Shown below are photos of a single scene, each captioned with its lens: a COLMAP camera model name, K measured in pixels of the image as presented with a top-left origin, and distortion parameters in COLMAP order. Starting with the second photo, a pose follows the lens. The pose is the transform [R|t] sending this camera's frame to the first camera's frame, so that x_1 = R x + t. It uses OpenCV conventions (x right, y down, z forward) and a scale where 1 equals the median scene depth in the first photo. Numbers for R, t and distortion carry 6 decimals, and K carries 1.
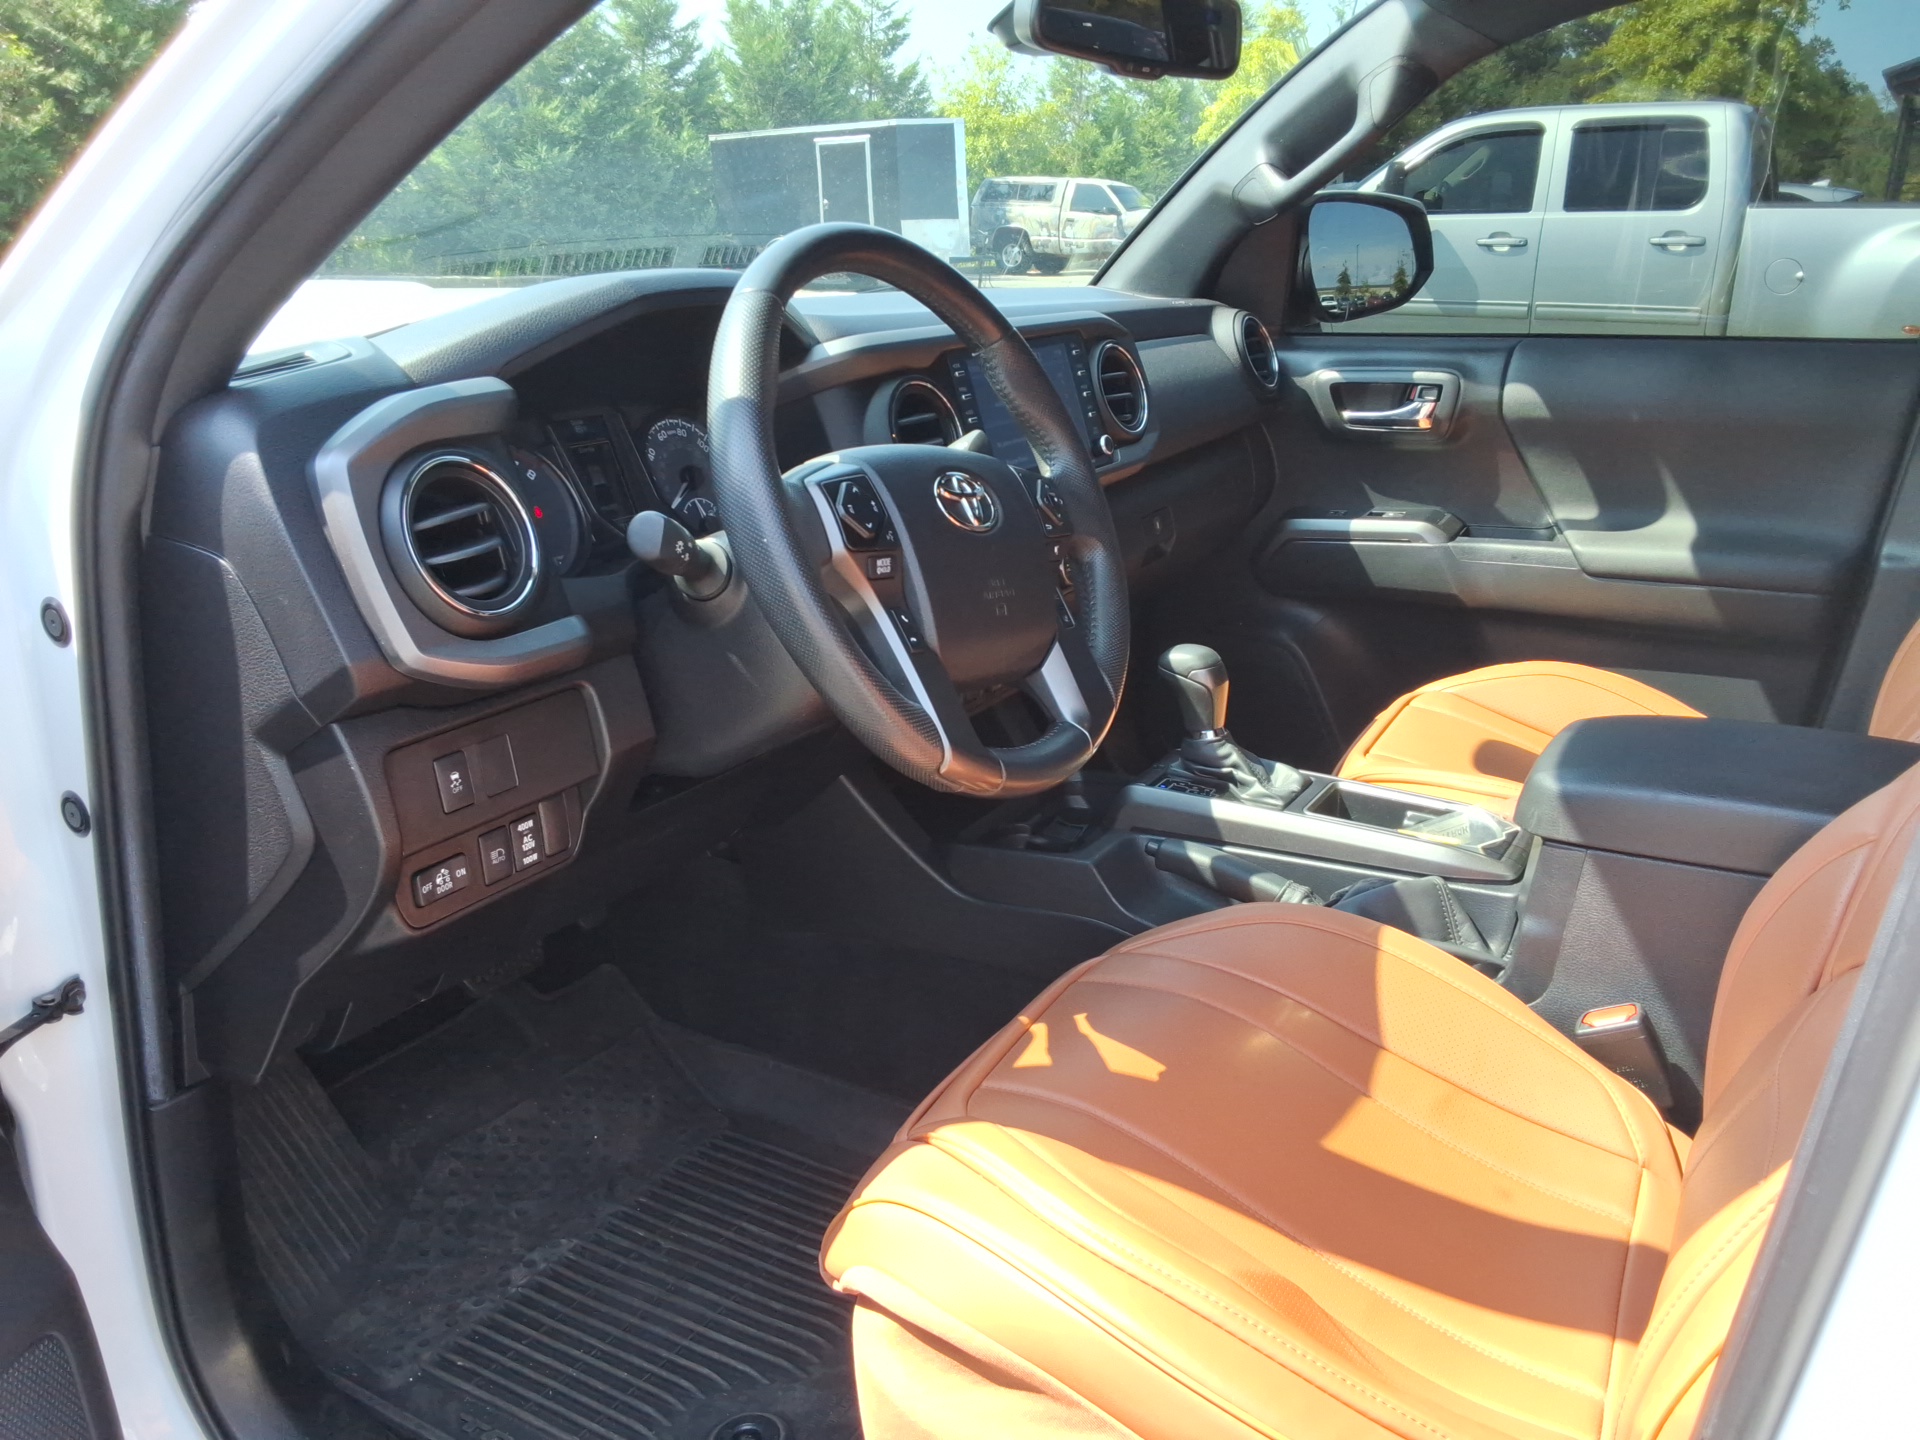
lens RADIAL K [[1552.2, 0, 989.2], [0, 1552.2, 714.9], [0, 0, 1]] dist [0.113020, -0.176518]
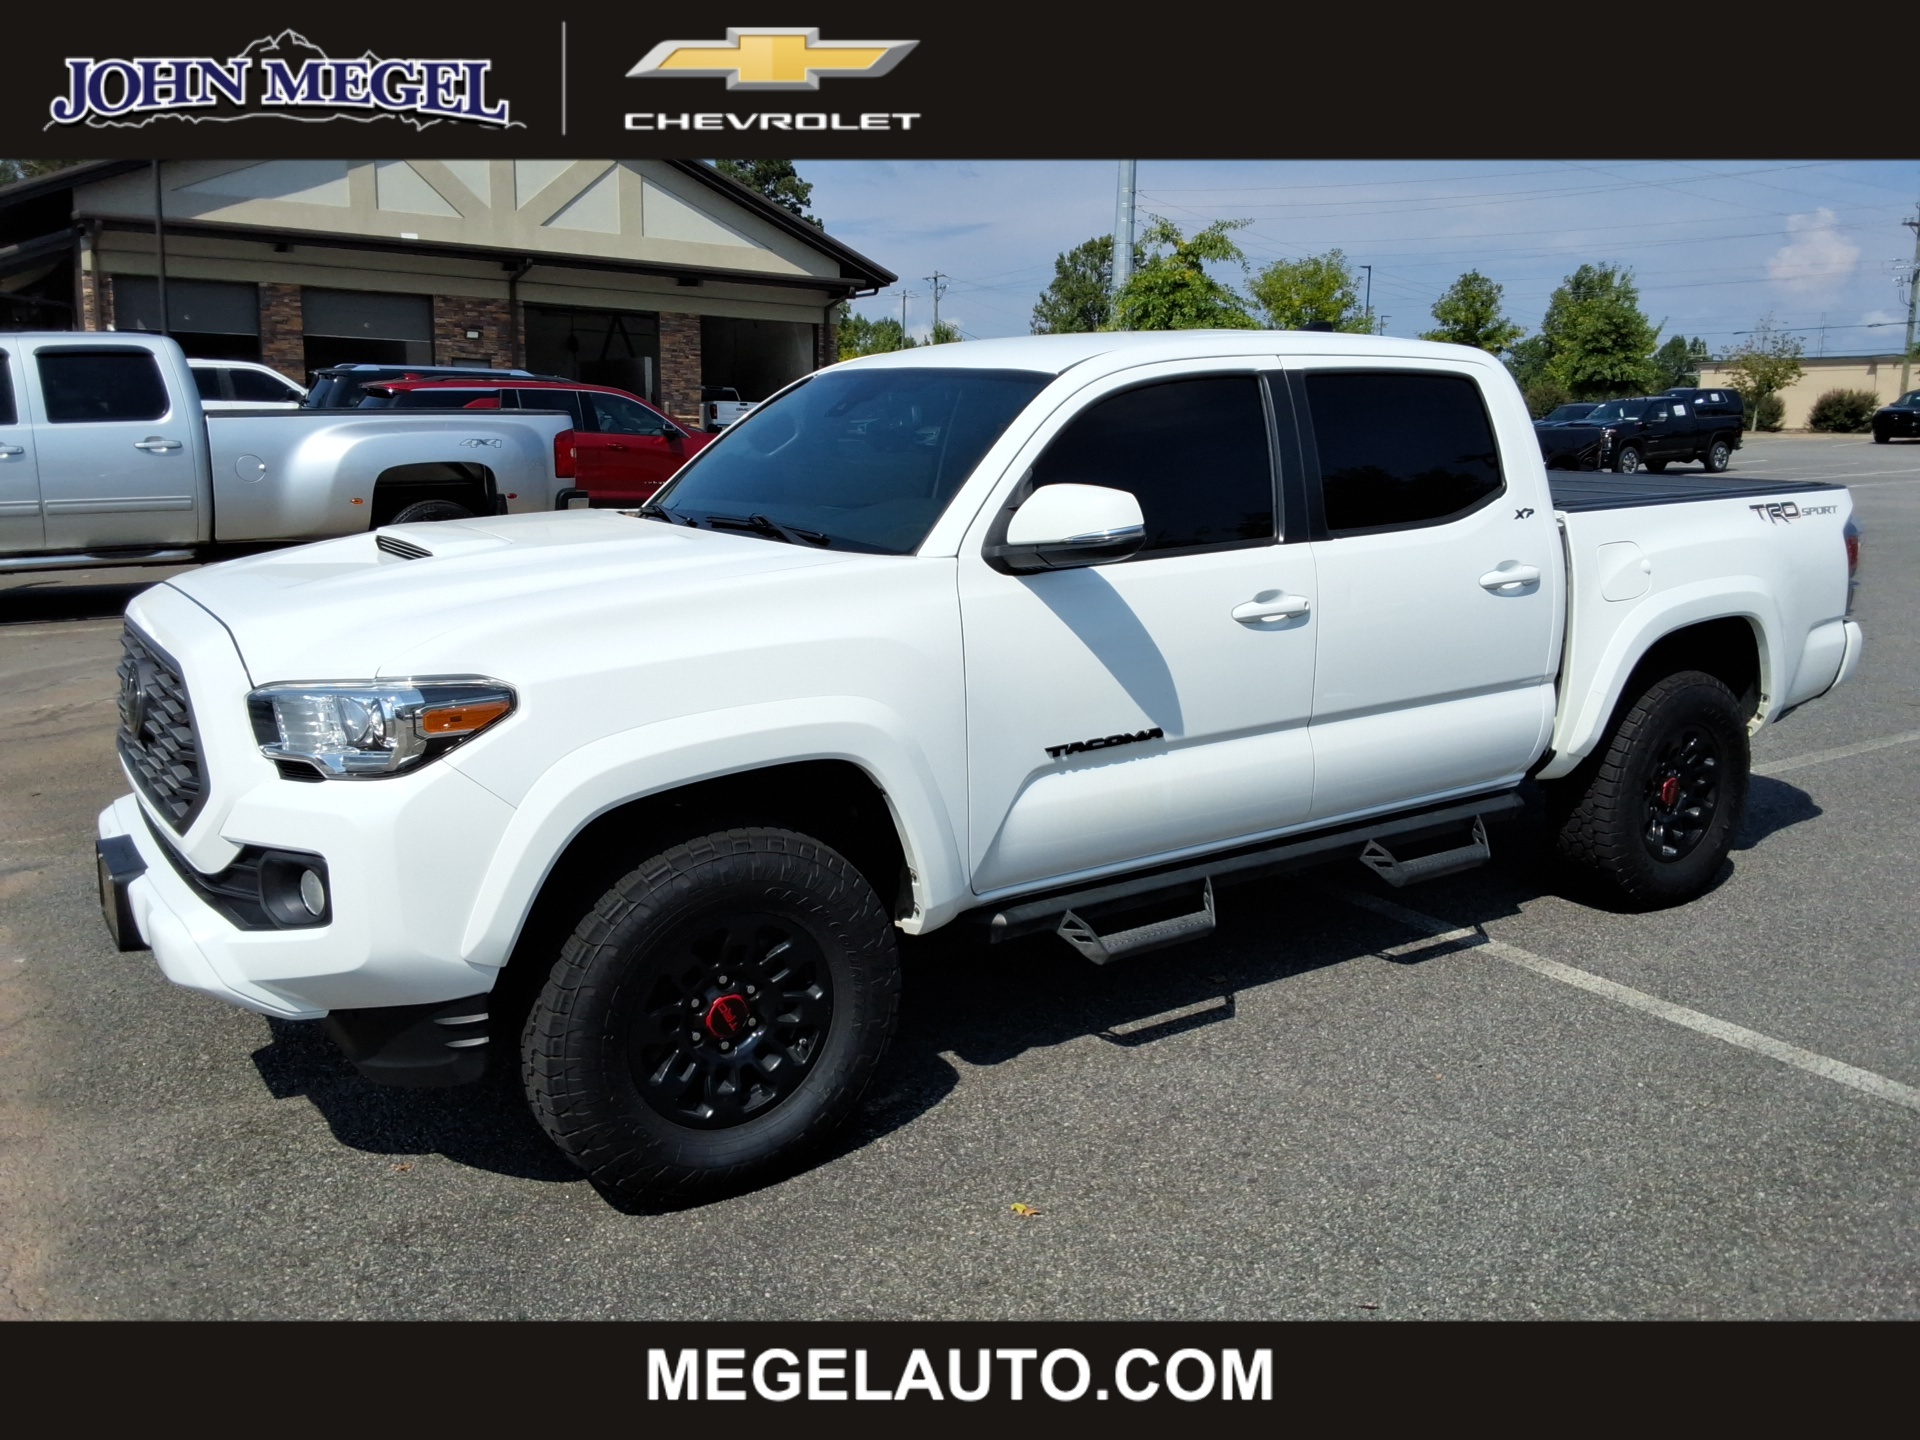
lens RADIAL K [[1552.2, 0, 975.5], [0, 1552.2, 707.7], [0, 0, 1]] dist [0.113020, -0.176518]
pose [[0.428144, -0.186213, 0.884318, -0.156844], [0.278487, 0.958106, 0.066921, -0.002648], [-0.859731, 0.217619, 0.462065, -0.029009]]
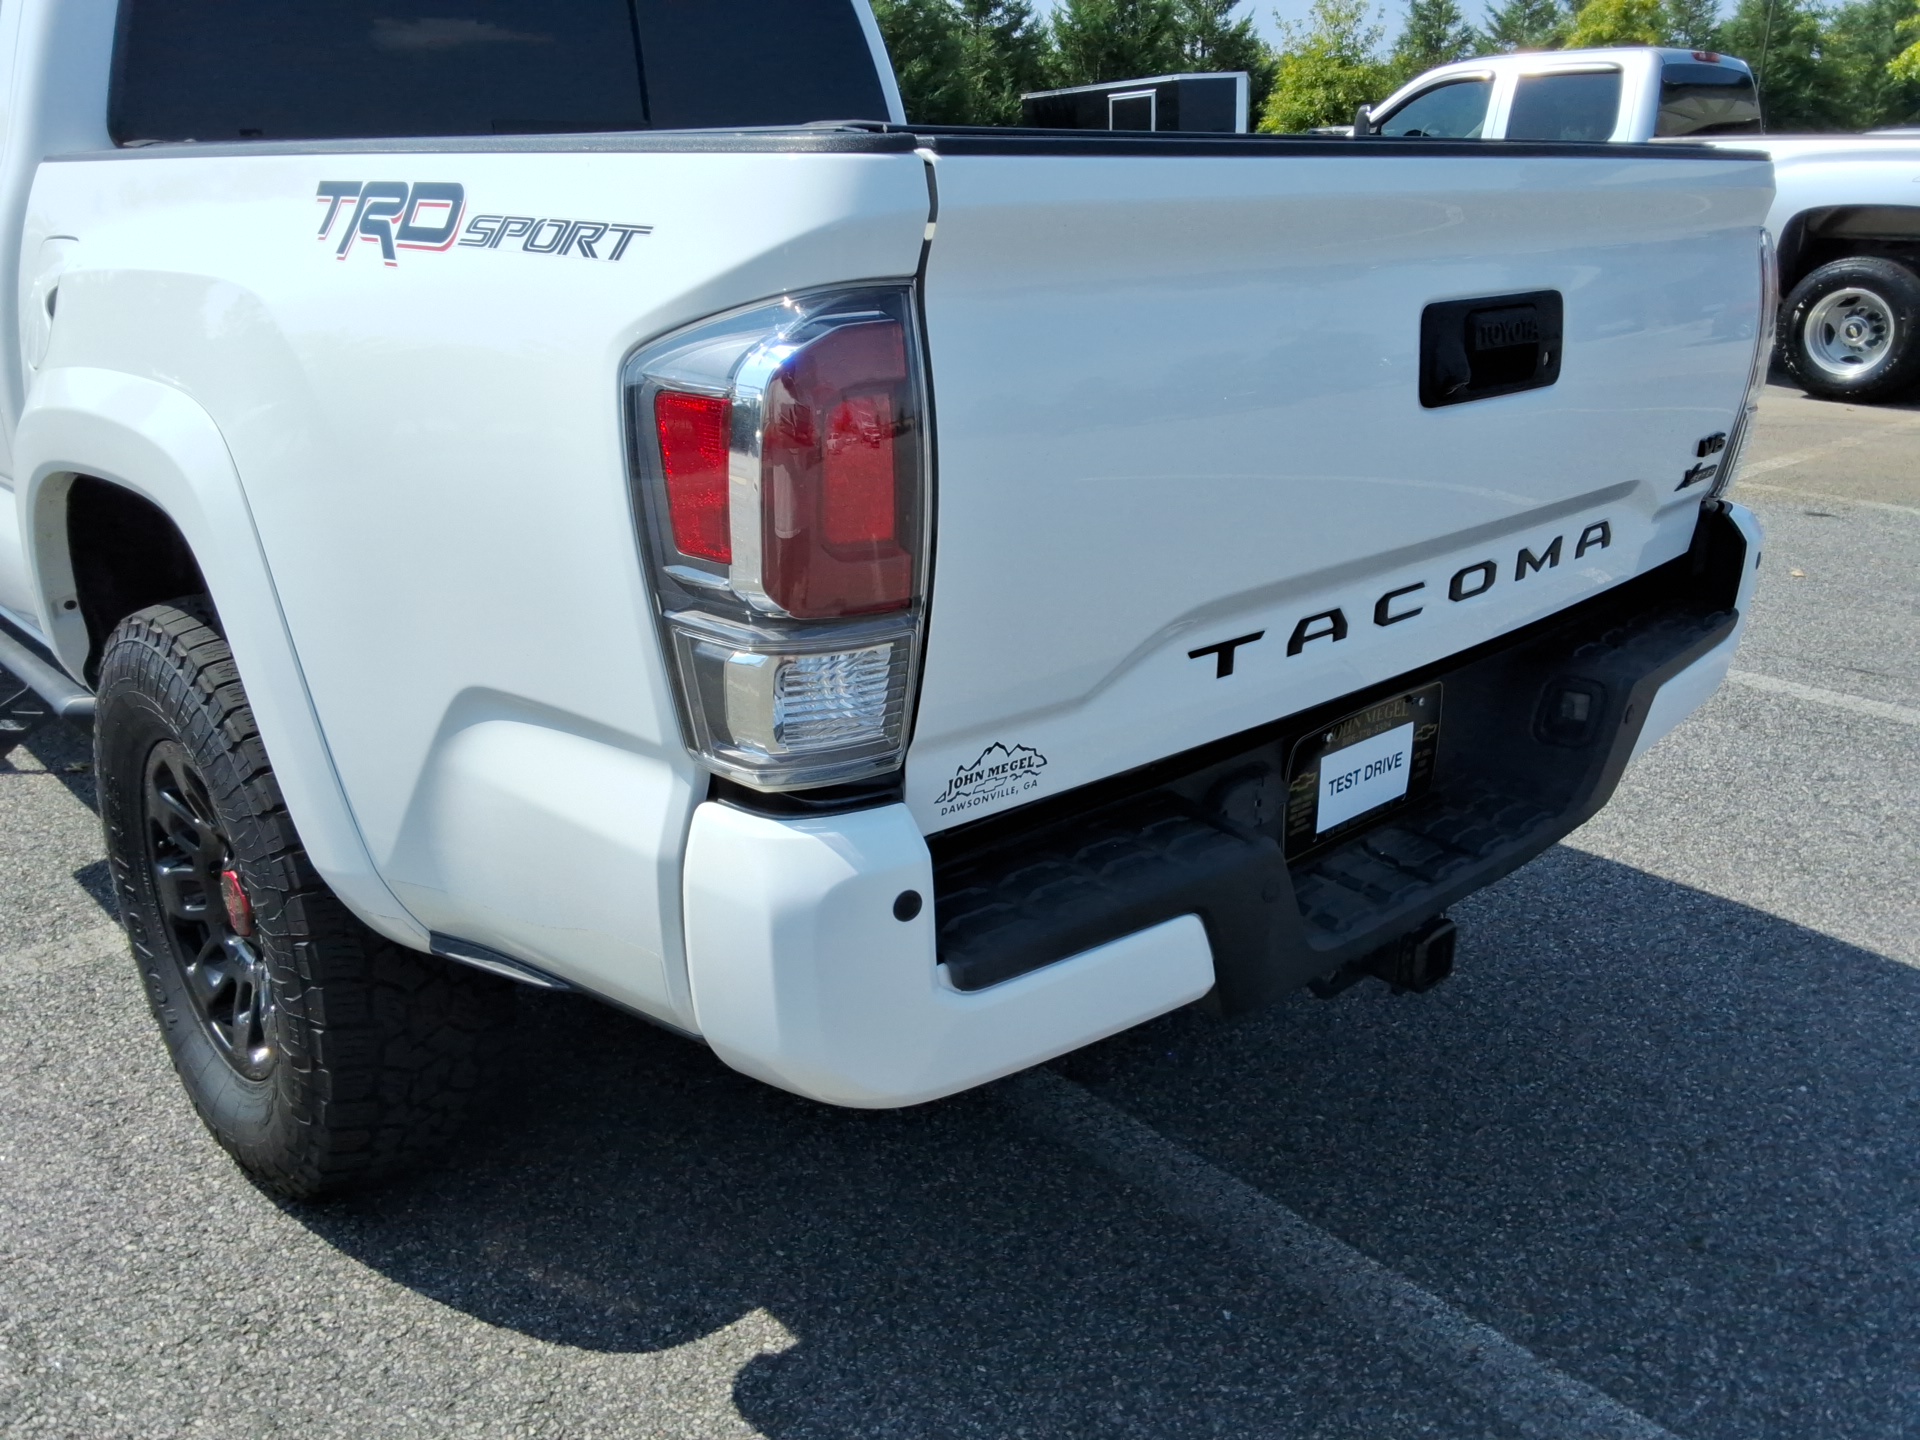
lens RADIAL K [[1552.2, 0, 967.9], [0, 1552.2, 704.0], [0, 0, 1]] dist [0.113020, -0.176518]
pose [[0.958068, 0.090623, -0.271833, 0.132740], [-0.085946, 0.995875, 0.029089, 0.032146], [0.273348, -0.004506, 0.961905, -0.081090]]
